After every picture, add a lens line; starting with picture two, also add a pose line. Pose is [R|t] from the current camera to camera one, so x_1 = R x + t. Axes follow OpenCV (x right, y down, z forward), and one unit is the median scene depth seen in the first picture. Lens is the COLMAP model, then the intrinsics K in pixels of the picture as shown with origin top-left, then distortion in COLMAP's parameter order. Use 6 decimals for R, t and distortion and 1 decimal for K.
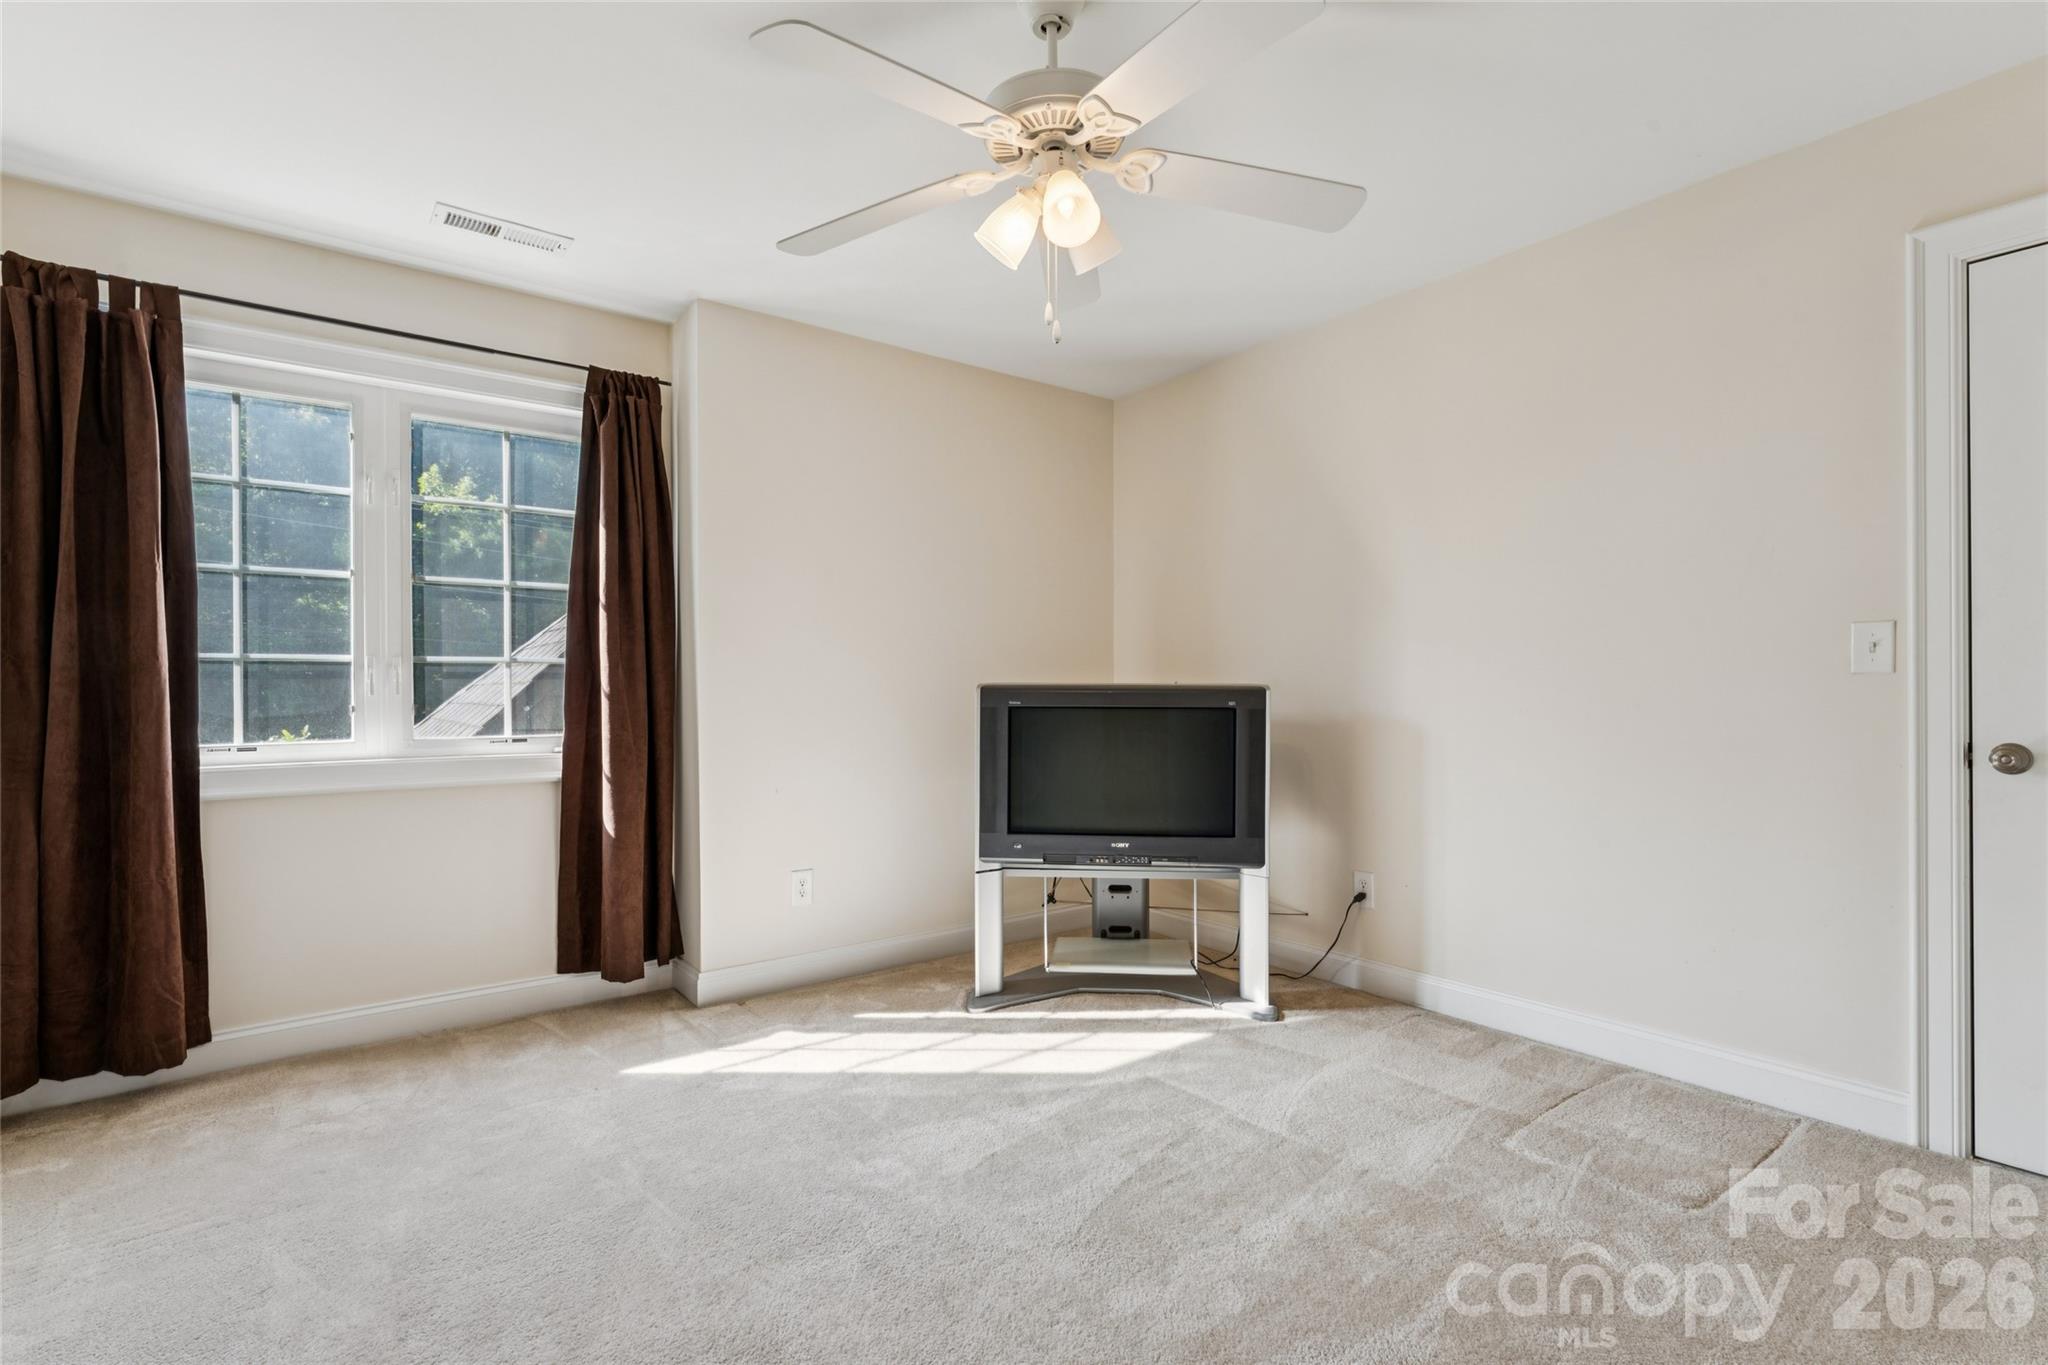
lens RADIAL K [[949.0, 0, 1029.5], [0, 949.0, 689.3], [0, 0, 1]] dist [-0.006978, 0.002276]
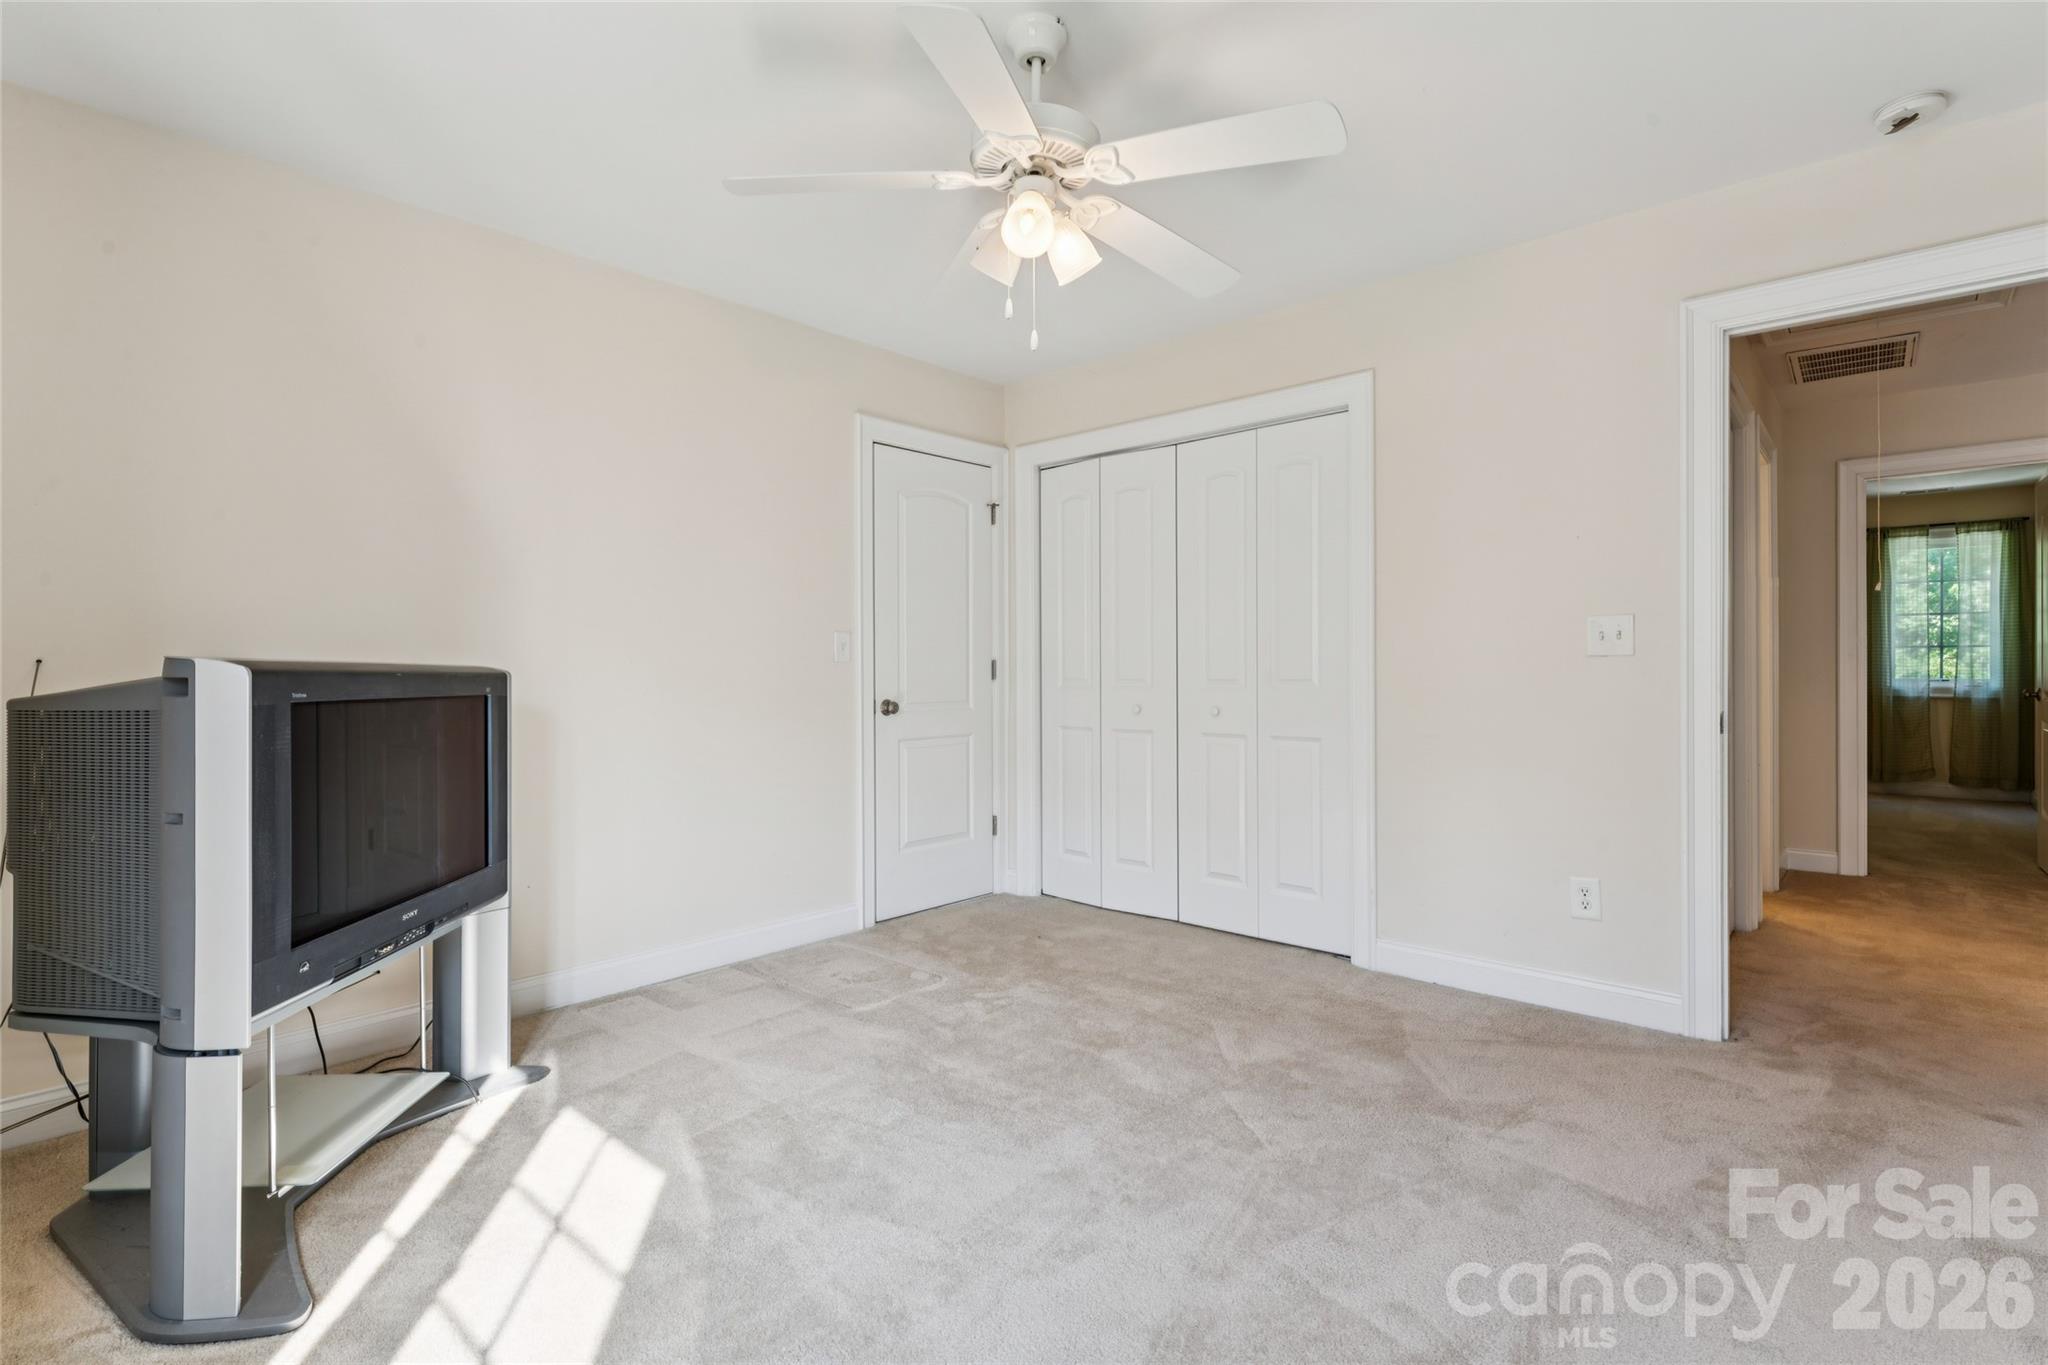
lens RADIAL K [[949.0, 0, 1018.7], [0, 949.0, 670.0], [0, 0, 1]] dist [-0.006978, 0.002276]
pose [[-0.172071, 0.007324, 0.985057, -0.651452], [0.009375, 0.999939, -0.005797, 0.007932], [-0.985040, 0.008237, -0.172129, 0.762078]]
